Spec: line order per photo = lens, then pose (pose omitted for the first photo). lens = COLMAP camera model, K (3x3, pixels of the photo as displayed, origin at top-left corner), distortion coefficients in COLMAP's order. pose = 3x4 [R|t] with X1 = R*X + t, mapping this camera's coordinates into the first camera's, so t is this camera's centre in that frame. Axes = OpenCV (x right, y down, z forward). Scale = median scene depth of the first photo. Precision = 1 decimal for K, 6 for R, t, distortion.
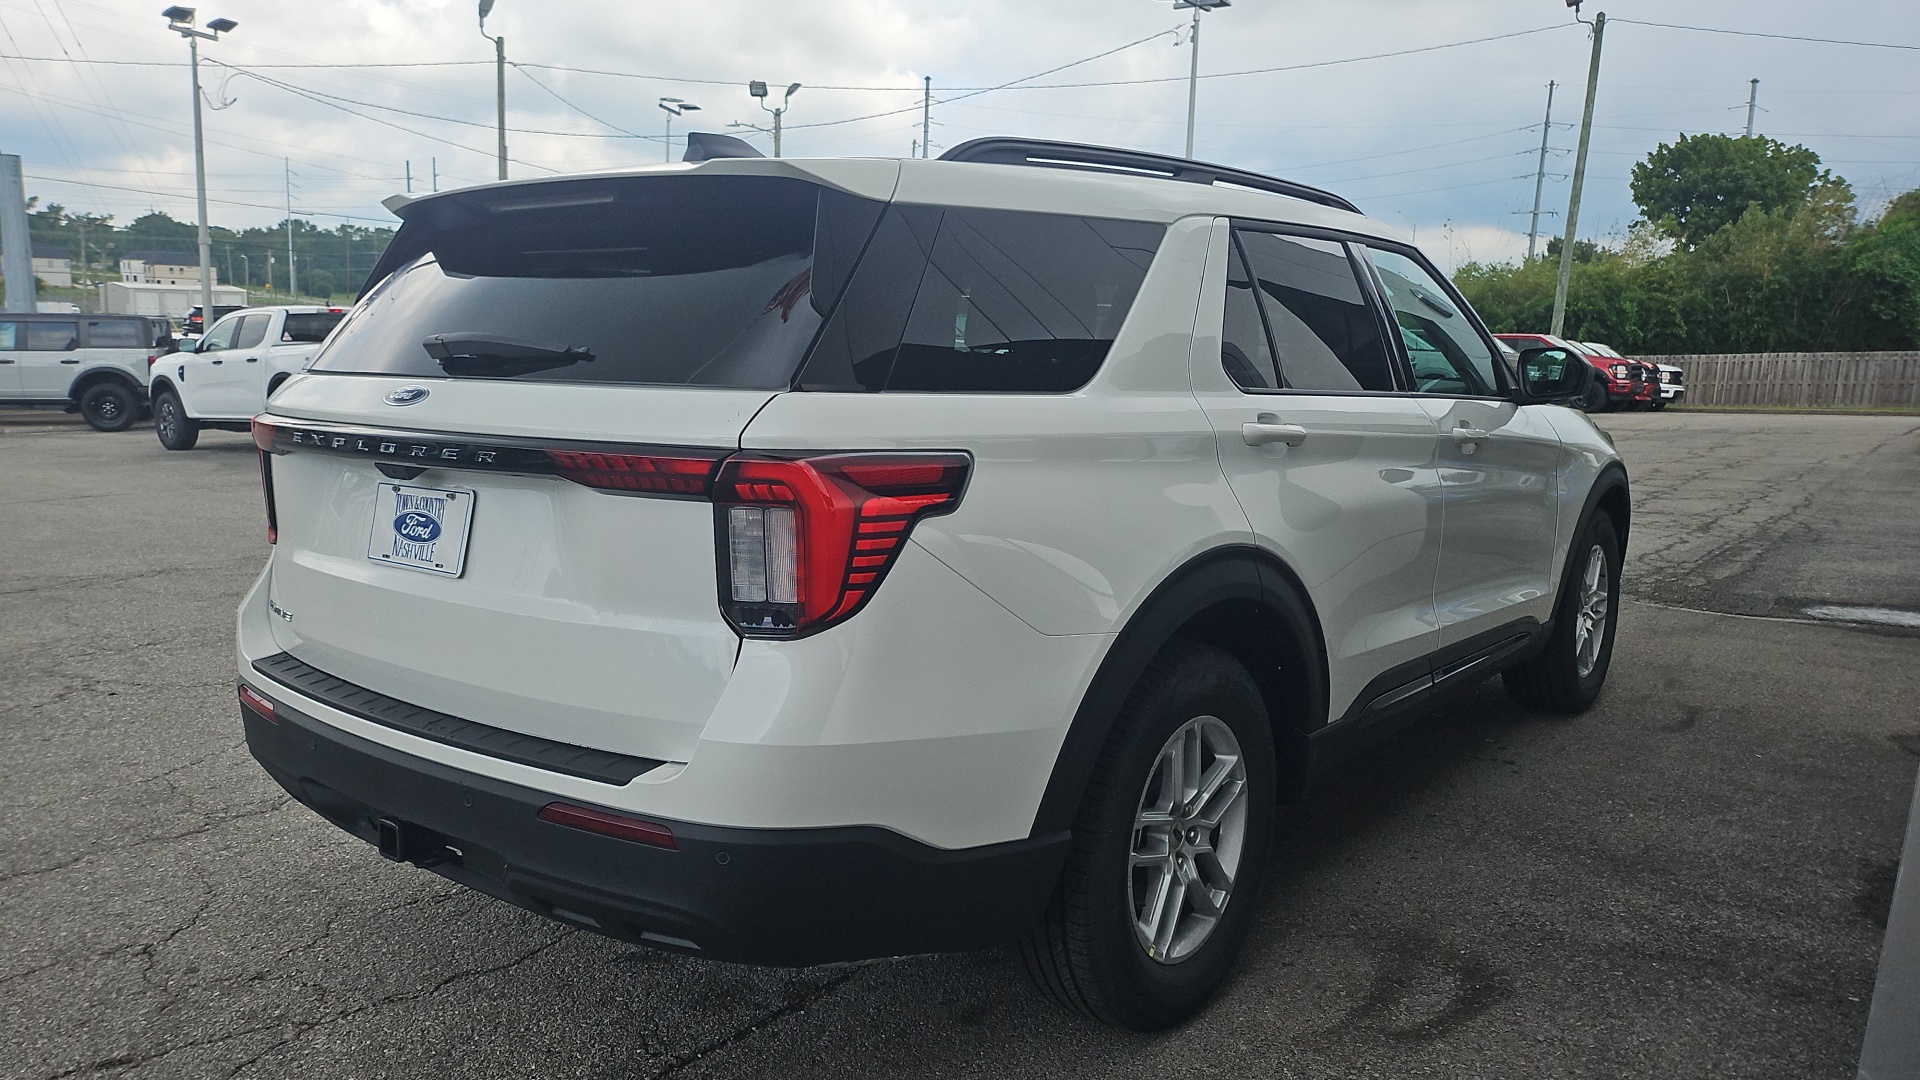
lens RADIAL K [[1376.5, 0, 946.1], [0, 1376.5, 553.2], [0, 0, 1]] dist [0.062752, -0.069503]
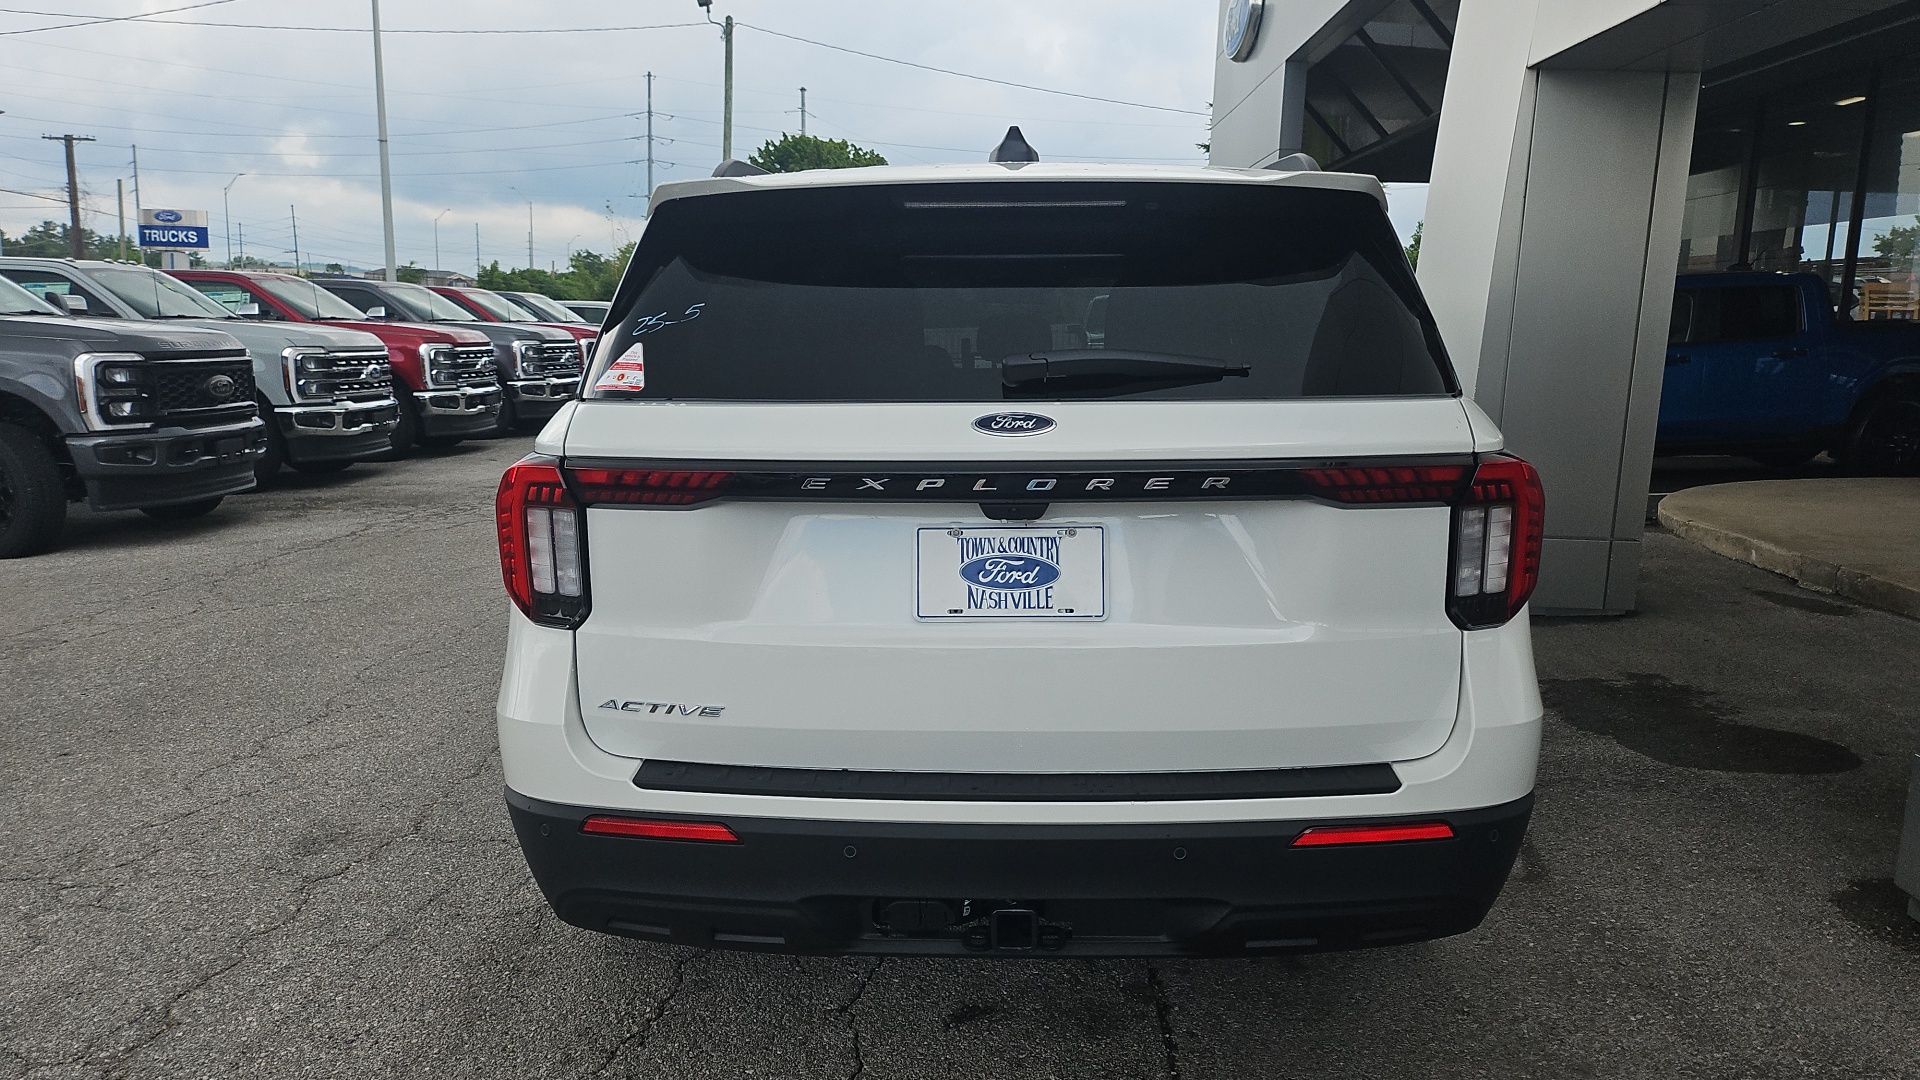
lens RADIAL K [[1376.5, 0, 969.4], [0, 1376.5, 557.4], [0, 0, 1]] dist [0.062752, -0.069503]
pose [[0.793475, -0.113475, 0.597931, -0.929708], [0.101525, 0.993377, 0.053796, -0.078227], [-0.600076, 0.018019, 0.799740, 0.320377]]
